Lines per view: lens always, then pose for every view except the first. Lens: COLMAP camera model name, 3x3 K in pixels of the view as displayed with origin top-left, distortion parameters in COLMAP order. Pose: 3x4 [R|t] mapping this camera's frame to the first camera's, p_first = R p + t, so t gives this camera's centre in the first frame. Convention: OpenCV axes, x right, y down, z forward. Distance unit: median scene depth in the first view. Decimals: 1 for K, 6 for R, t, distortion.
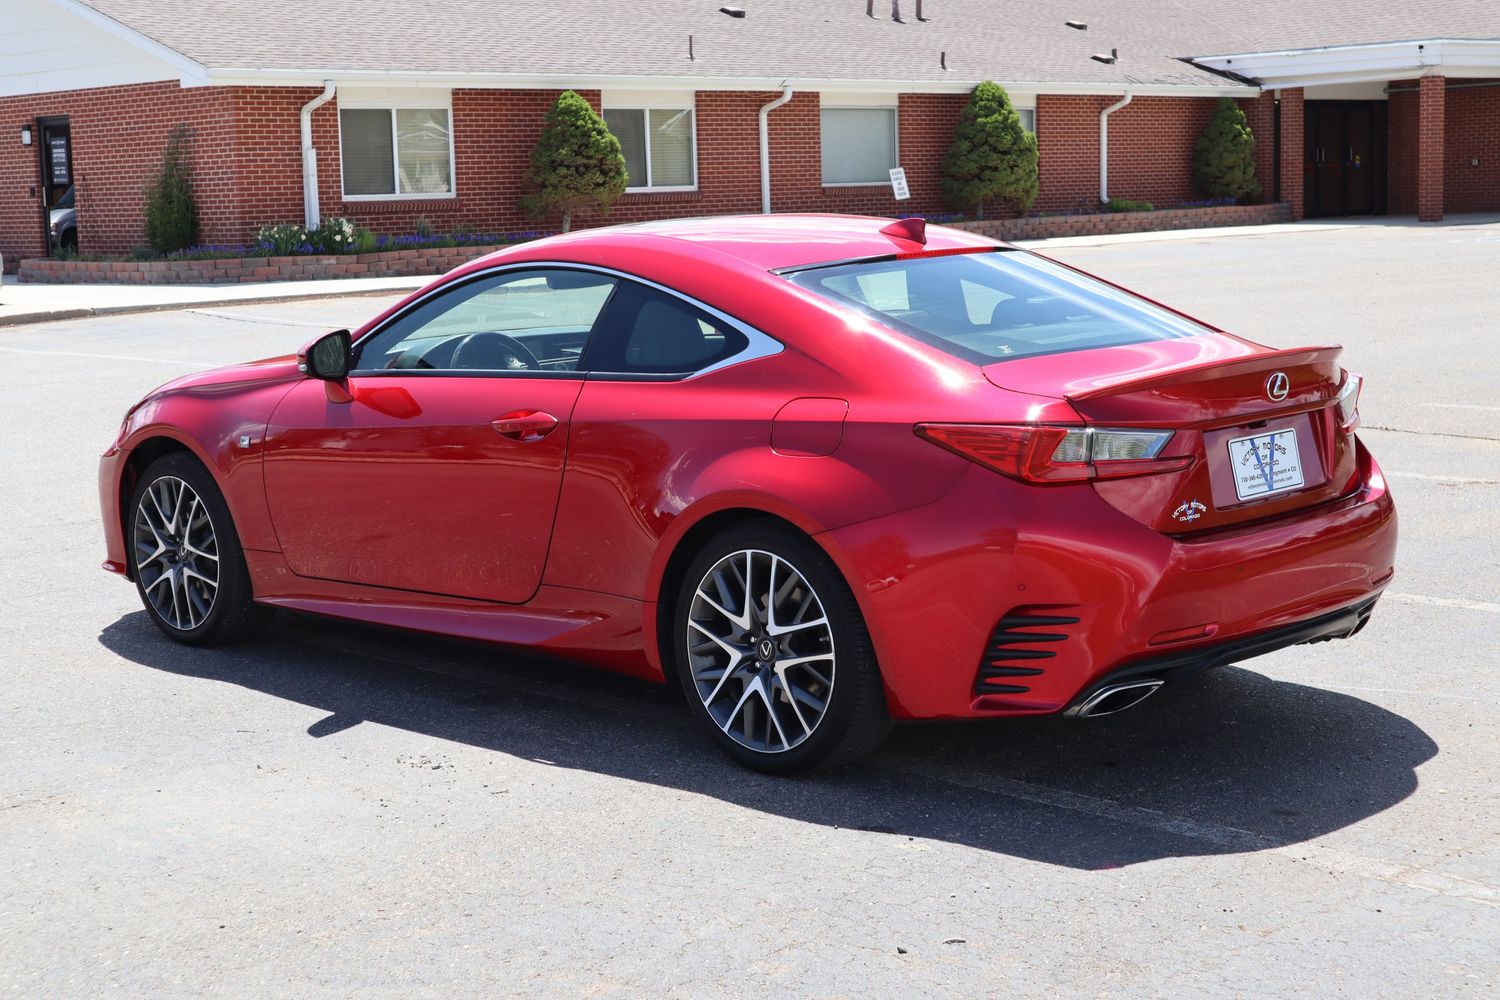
lens RADIAL K [[2514.2, 0, 750.0], [0, 2514.2, 500.0], [0, 0, 1]] dist [0.033325, 0.067404]
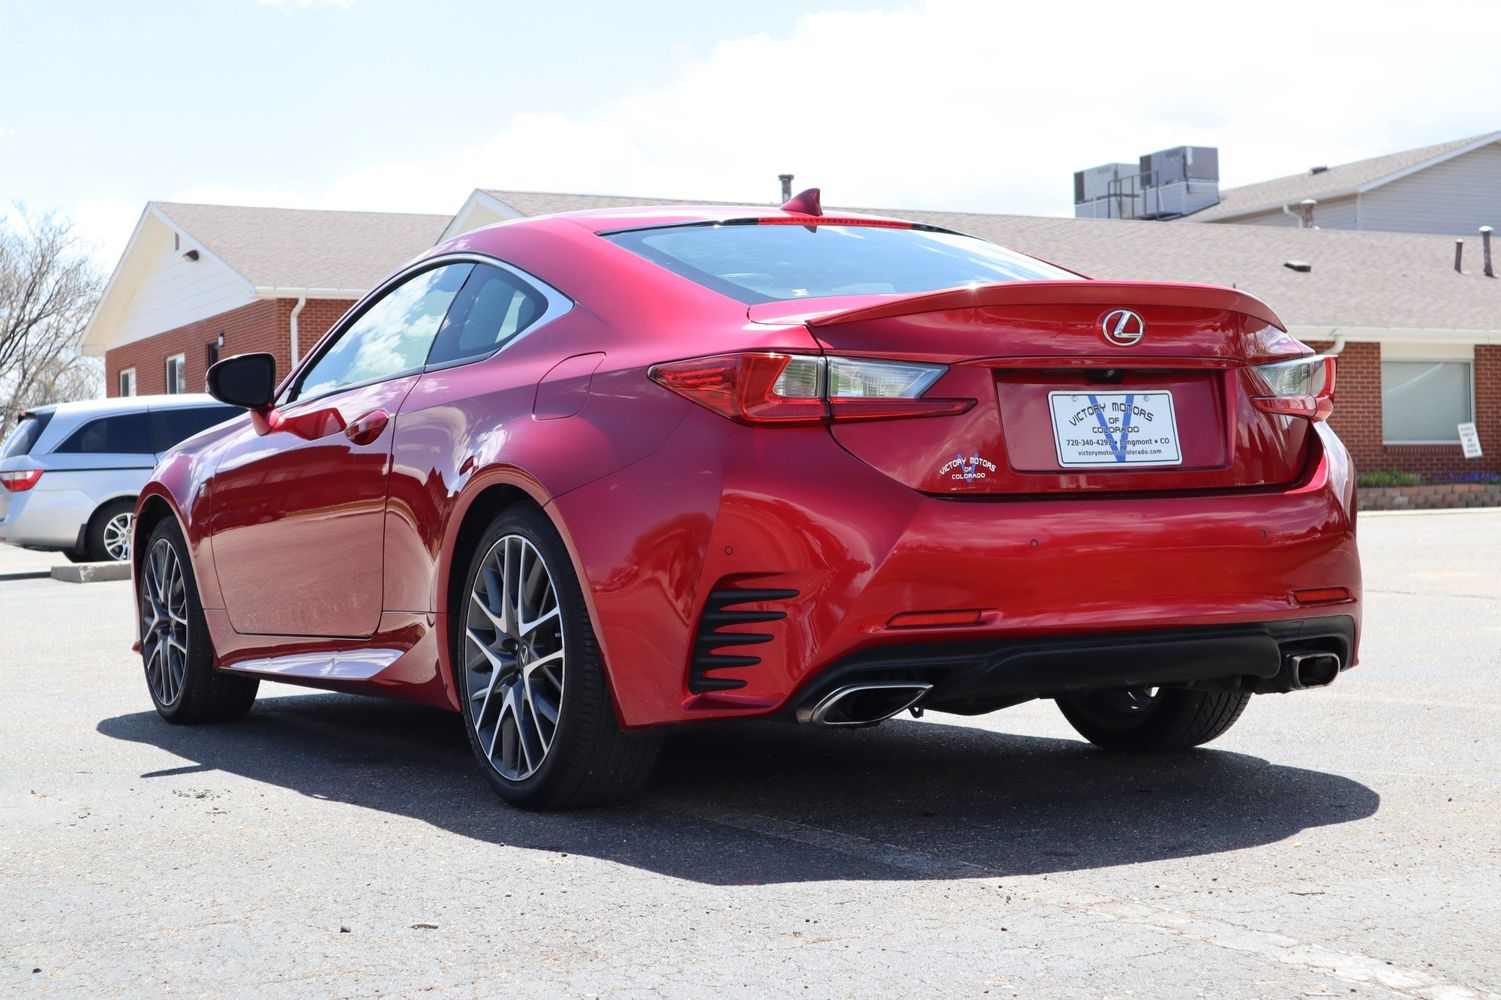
lens RADIAL K [[2515.9, 0, 750.5], [0, 2515.9, 500.0], [0, 0, 1]] dist [0.033325, 0.067404]
pose [[0.953573, 0.002660, -0.301152, 0.330571], [-0.045138, 0.989928, -0.134180, 0.117119], [0.297762, 0.141544, 0.944089, 0.228119]]
